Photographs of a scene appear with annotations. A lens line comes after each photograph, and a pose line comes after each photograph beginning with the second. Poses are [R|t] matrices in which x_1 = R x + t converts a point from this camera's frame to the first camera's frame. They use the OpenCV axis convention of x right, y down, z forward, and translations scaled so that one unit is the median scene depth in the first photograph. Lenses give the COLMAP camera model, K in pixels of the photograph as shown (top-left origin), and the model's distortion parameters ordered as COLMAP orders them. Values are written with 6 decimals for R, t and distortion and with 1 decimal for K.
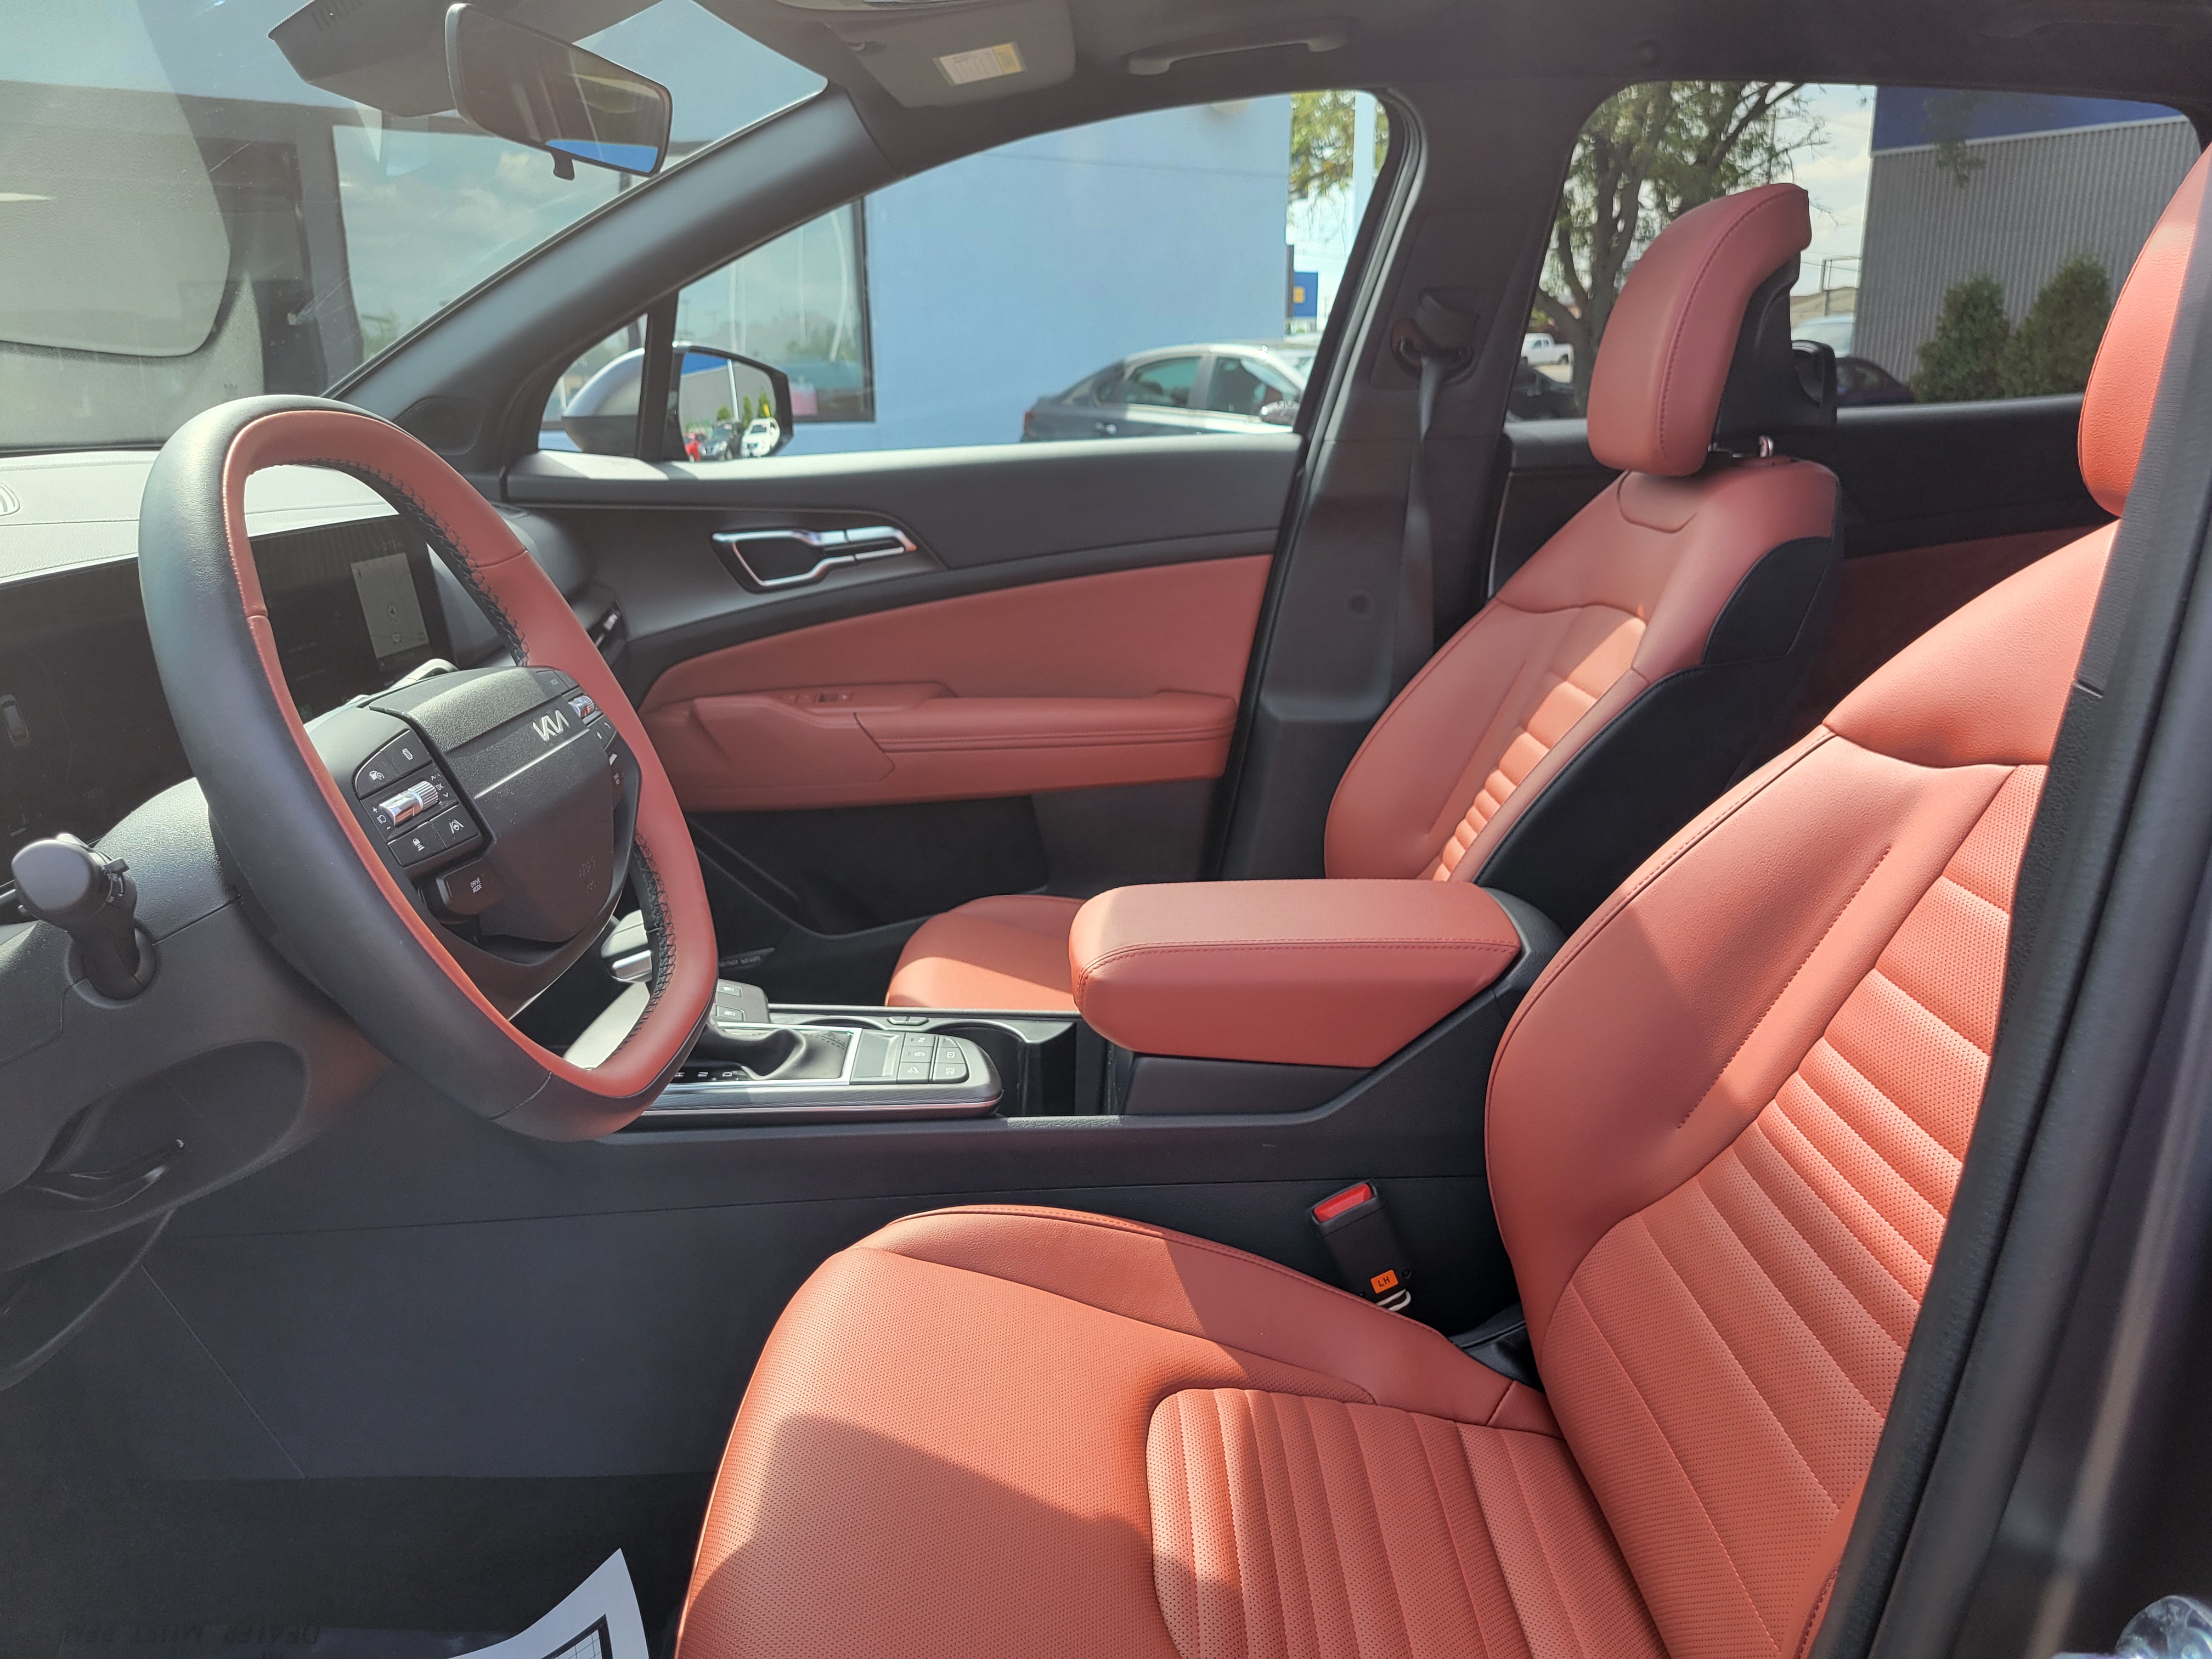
lens RADIAL K [[1706.3, 0, 1075.1], [0, 1706.3, 837.3], [0, 0, 1]] dist [0.015316, 0.009687]
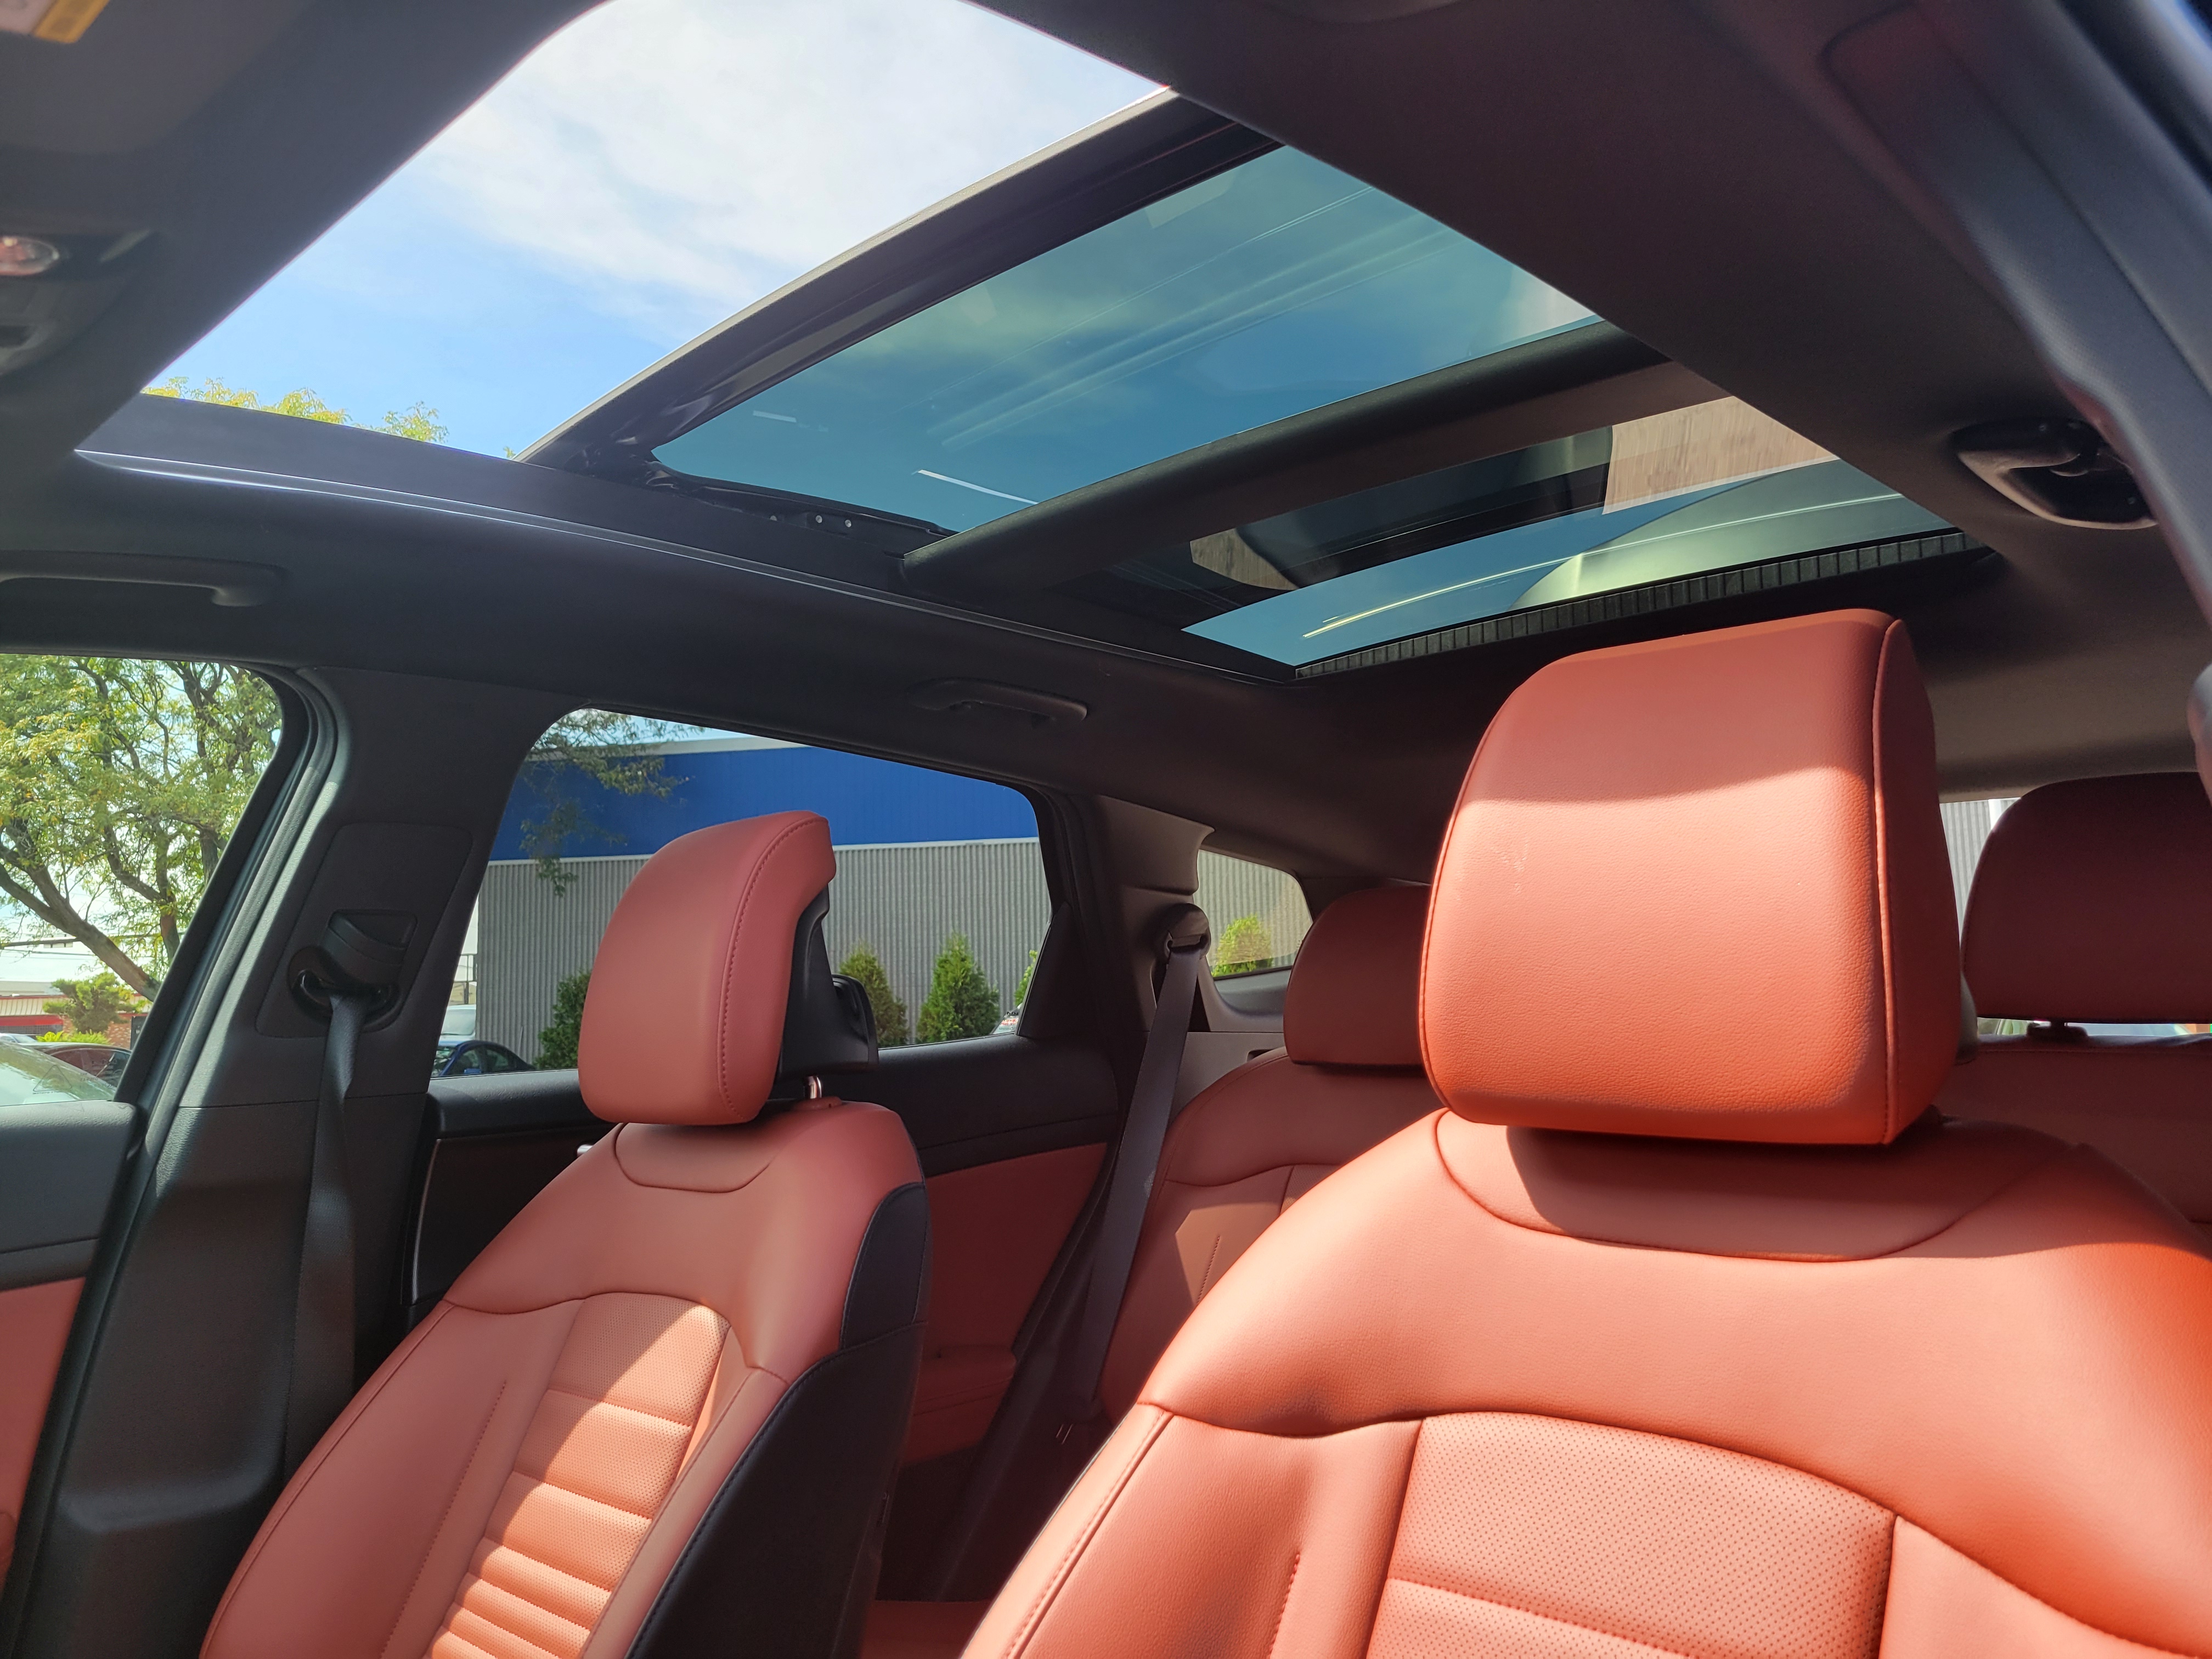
lens RADIAL K [[1676.0, 0, 1106.0], [0, 1676.0, 829.5], [0, 0, 1]] dist [0.009504, -0.000901]
pose [[0.706811, 0.080840, 0.702768, -0.084992], [0.200367, 0.929887, -0.308486, -0.045117], [-0.678433, 0.358853, 0.641056, 0.240767]]
